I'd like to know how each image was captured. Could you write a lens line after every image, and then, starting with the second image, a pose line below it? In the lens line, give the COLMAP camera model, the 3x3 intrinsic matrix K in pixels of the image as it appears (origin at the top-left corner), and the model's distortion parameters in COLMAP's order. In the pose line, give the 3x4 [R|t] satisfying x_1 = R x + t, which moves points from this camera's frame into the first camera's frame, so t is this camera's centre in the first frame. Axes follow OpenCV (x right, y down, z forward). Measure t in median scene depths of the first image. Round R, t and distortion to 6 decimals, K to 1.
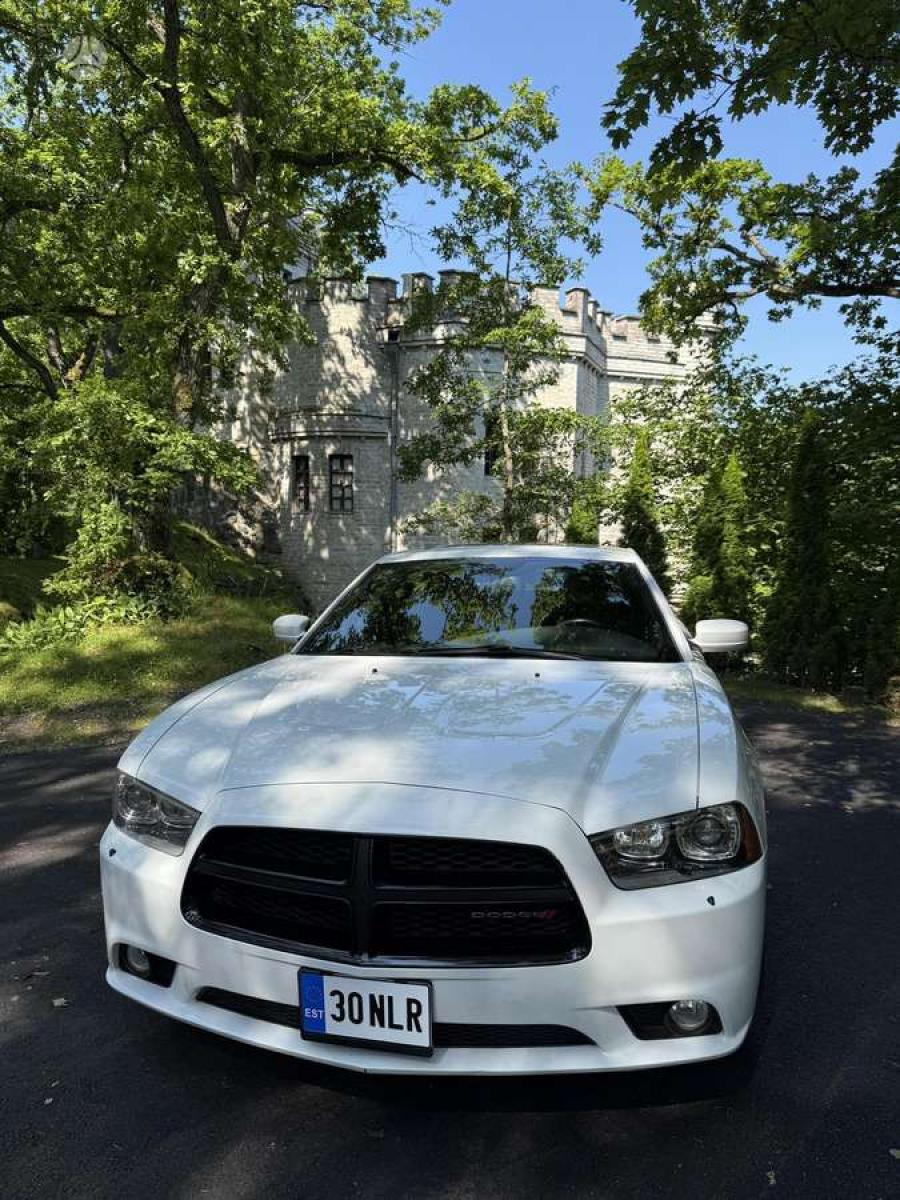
lens RADIAL K [[845.9, 0, 440.0], [0, 845.9, 608.2], [0, 0, 1]] dist [0.039282, -0.063398]
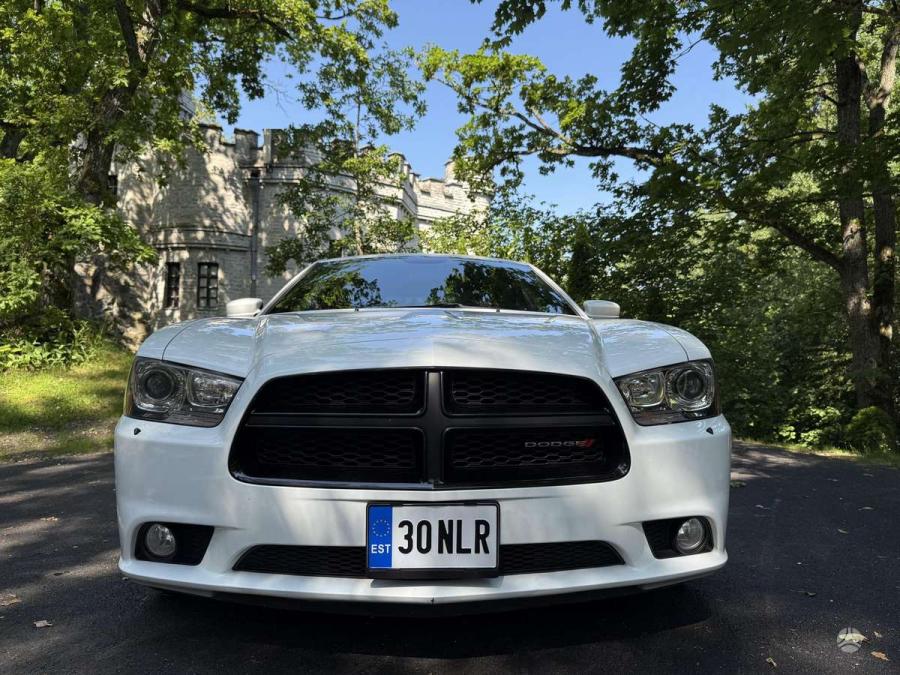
lens RADIAL K [[634.4, 0, 452.3], [0, 634.4, 346.0], [0, 0, 1]] dist [0.039282, -0.063398]
pose [[0.964947, 0.012188, 0.262162, -0.038045], [0.009691, 0.996585, -0.082005, 0.042432], [-0.262266, 0.081671, 0.961533, 0.032247]]
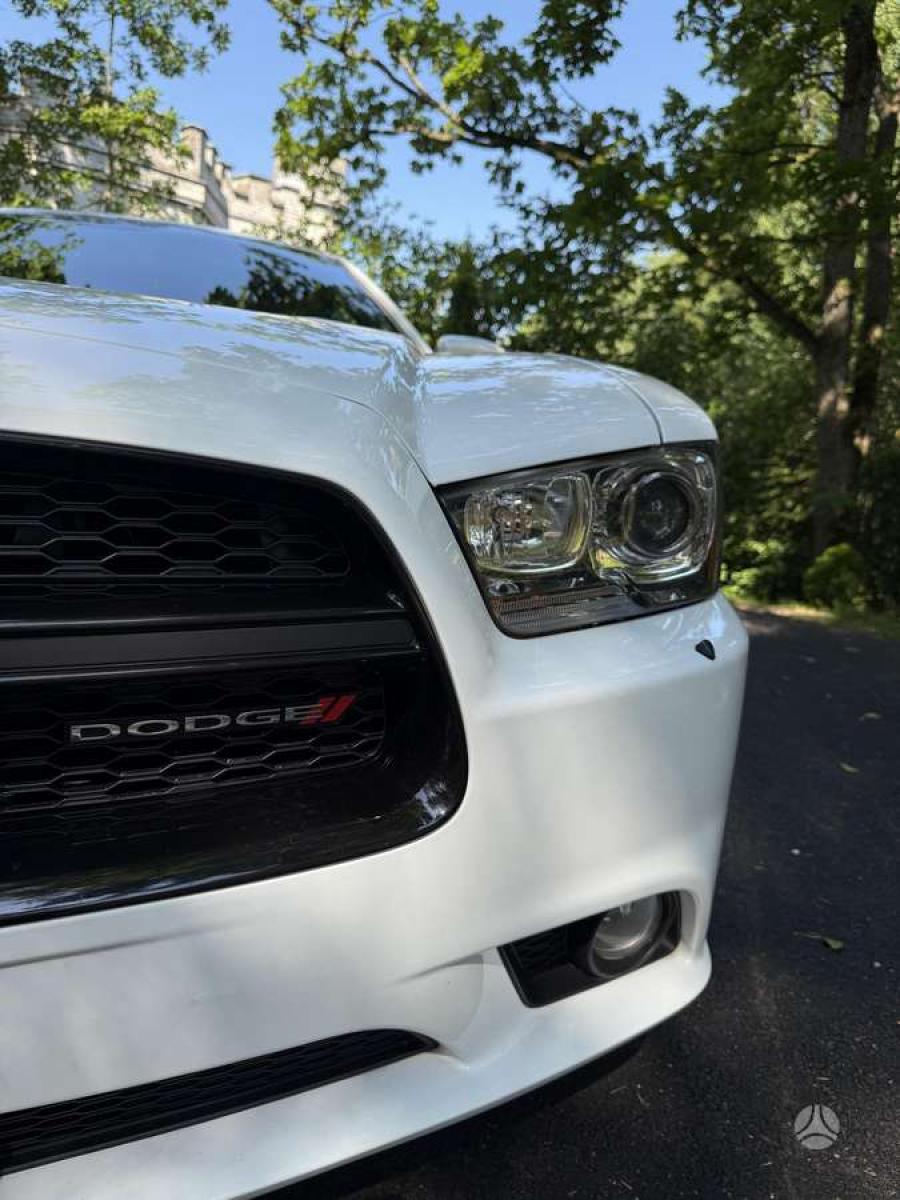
lens RADIAL K [[863.3, 0, 457.3], [0, 863.3, 600.2], [0, 0, 1]] dist [0.006015, -0.023247]
pose [[0.896934, -0.023317, 0.441550, 0.003695], [-0.021343, 0.995161, 0.095907, 0.040530], [-0.441650, -0.095446, 0.892096, 0.097598]]
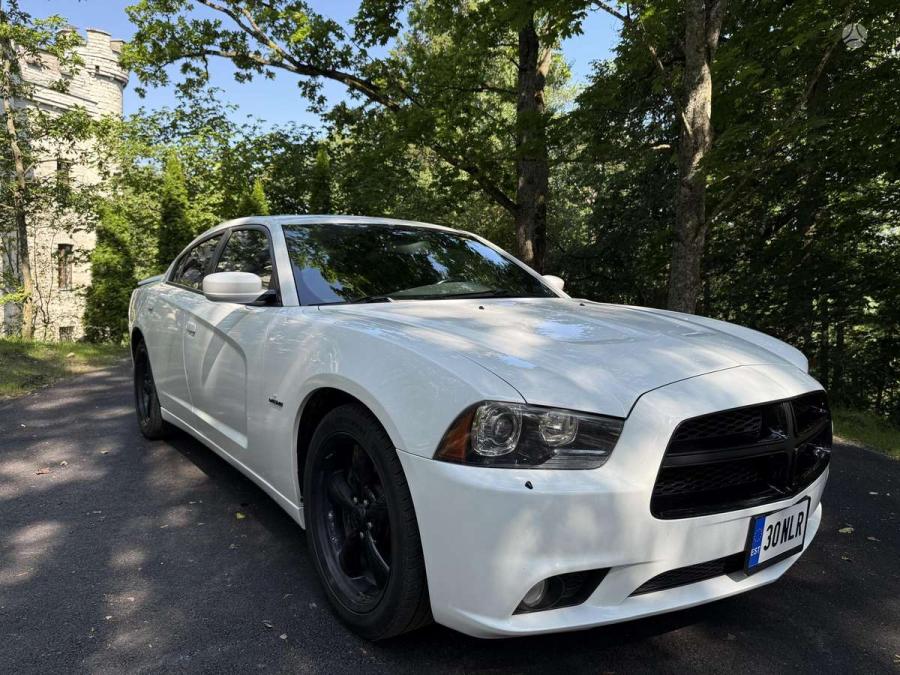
lens RADIAL K [[634.4, 0, 452.7], [0, 634.4, 338.2], [0, 0, 1]] dist [0.039282, -0.063398]
pose [[0.666179, -0.063256, 0.743104, -0.157452], [0.032422, 0.997911, 0.055881, 0.014599], [-0.745087, -0.013134, 0.666838, 0.101503]]
